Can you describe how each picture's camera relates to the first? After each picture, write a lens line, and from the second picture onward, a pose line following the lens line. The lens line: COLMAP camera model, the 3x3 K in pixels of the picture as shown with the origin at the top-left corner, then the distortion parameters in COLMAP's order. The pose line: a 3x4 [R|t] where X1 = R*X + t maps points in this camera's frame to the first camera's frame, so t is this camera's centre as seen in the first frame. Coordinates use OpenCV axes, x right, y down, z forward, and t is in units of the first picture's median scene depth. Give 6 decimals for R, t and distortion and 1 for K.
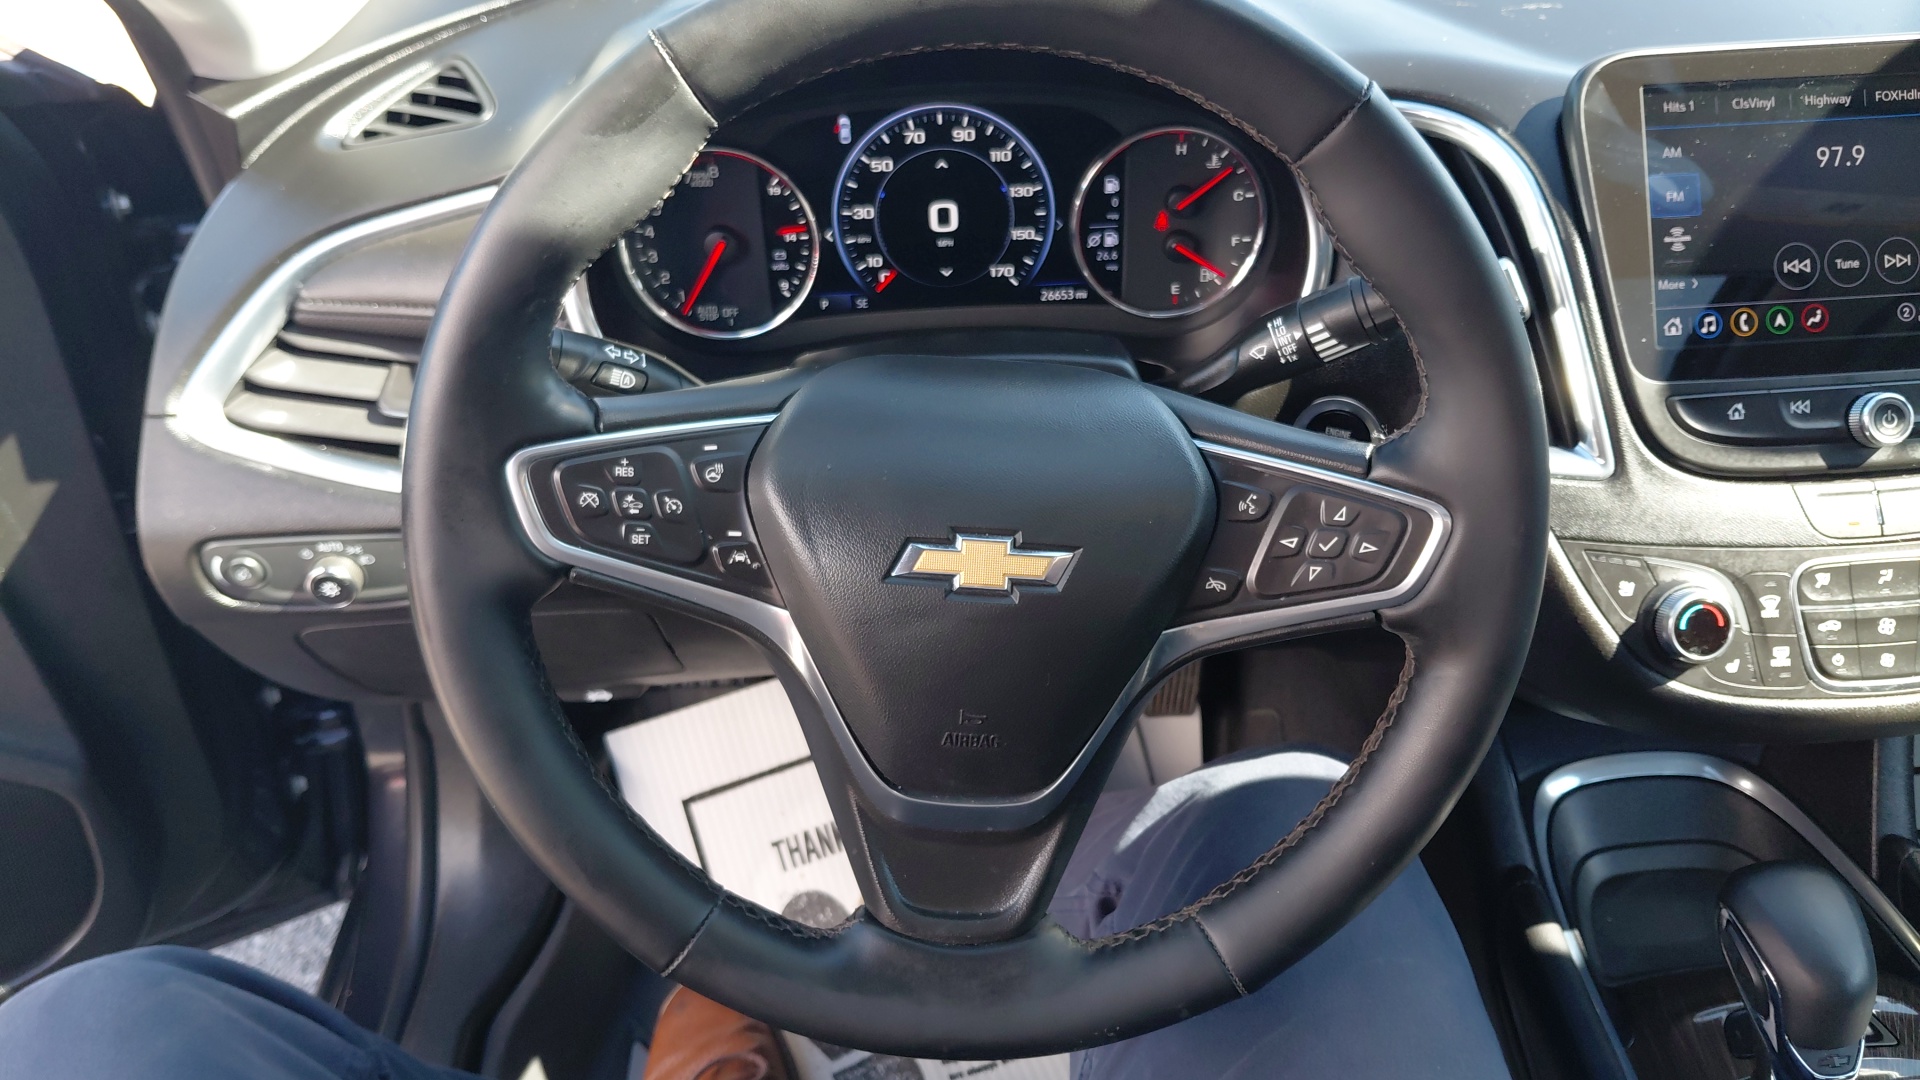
lens RADIAL K [[1396.7, 0, 973.6], [0, 1396.7, 546.9], [0, 0, 1]] dist [0.005666, -0.054665]
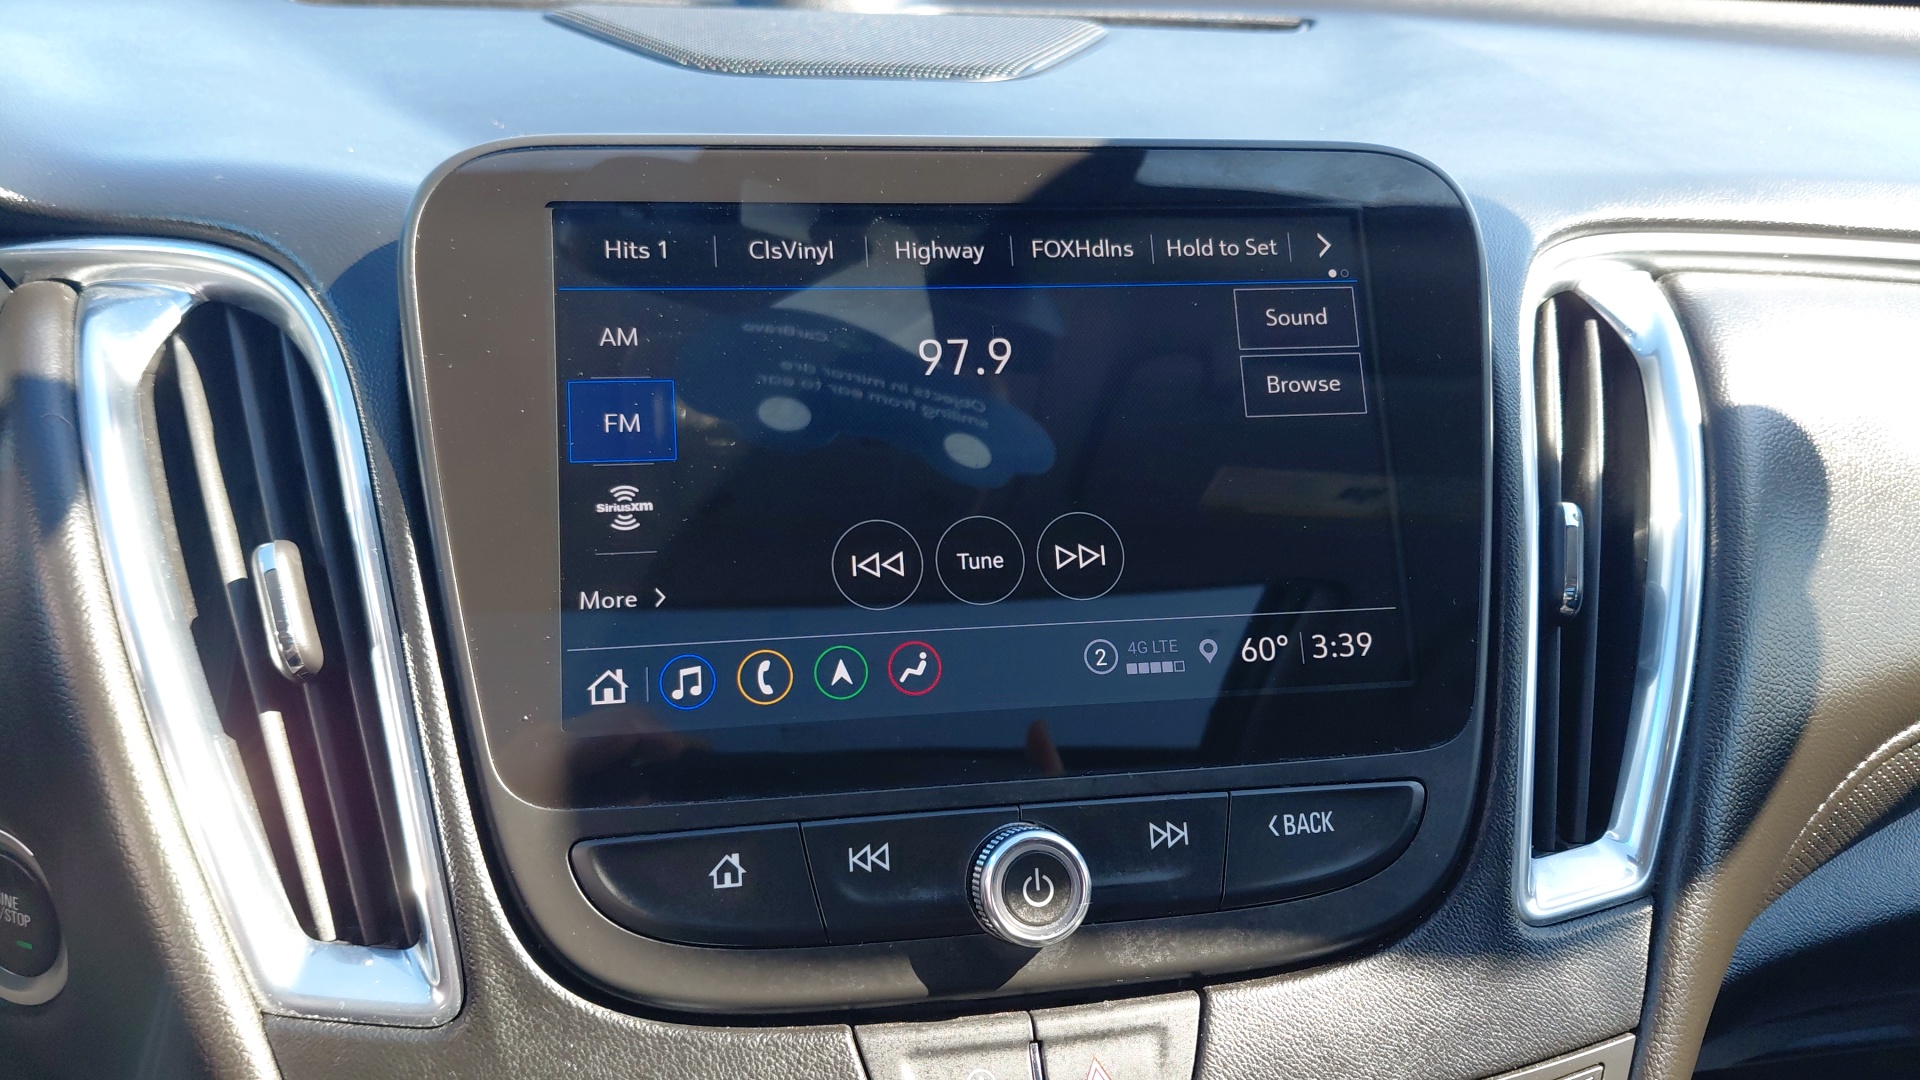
lens RADIAL K [[1390.8, 0, 960.0], [0, 1390.8, 540.0], [0, 0, 1]] dist [0.078053, -0.174465]
pose [[0.988108, 0.021903, 0.152194, 0.547969], [0.010006, 0.978545, -0.205791, -0.107967], [-0.153436, 0.204866, 0.966689, 0.510670]]
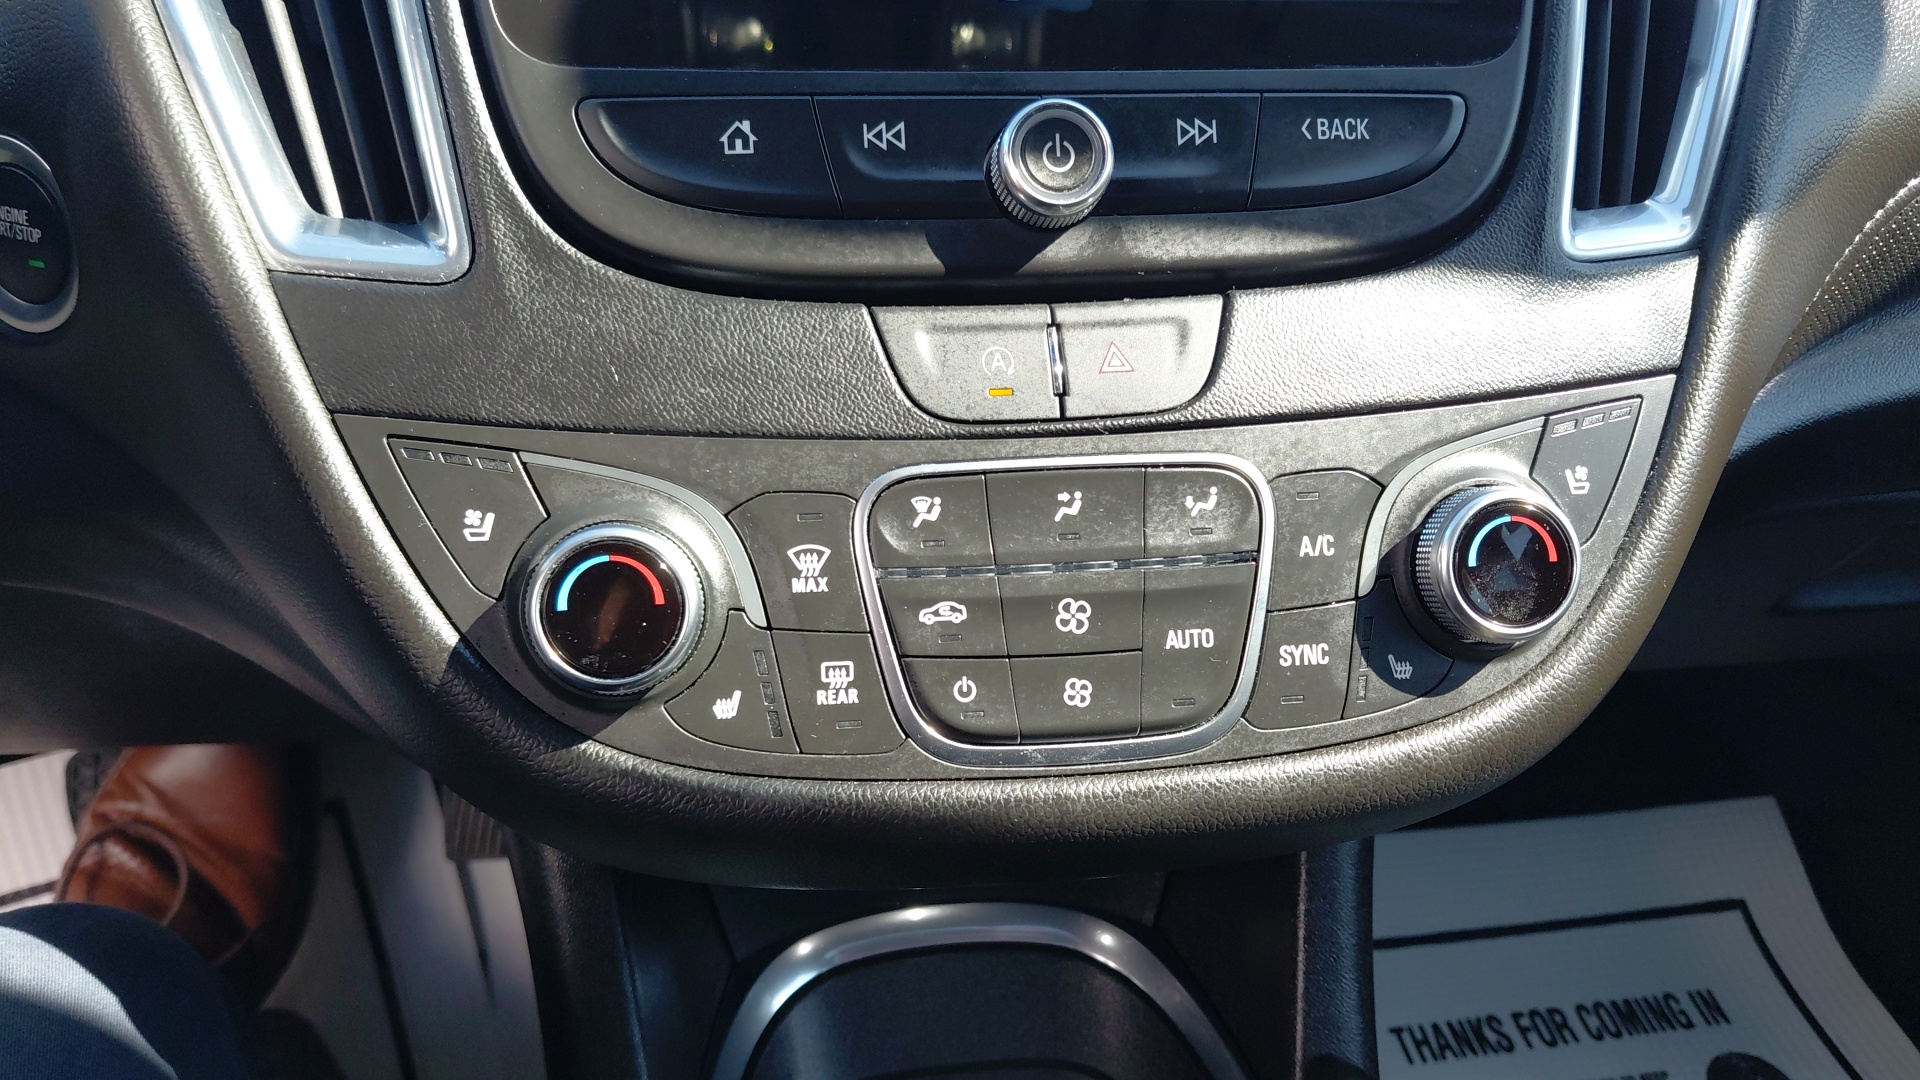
lens RADIAL K [[1390.8, 0, 960.0], [0, 1390.8, 540.0], [0, 0, 1]] dist [0.078053, -0.174465]
pose [[0.991752, 0.016805, 0.127064, 0.560457], [-0.002596, 0.993798, -0.111173, 0.082290], [-0.128144, 0.109926, 0.985645, 0.554444]]
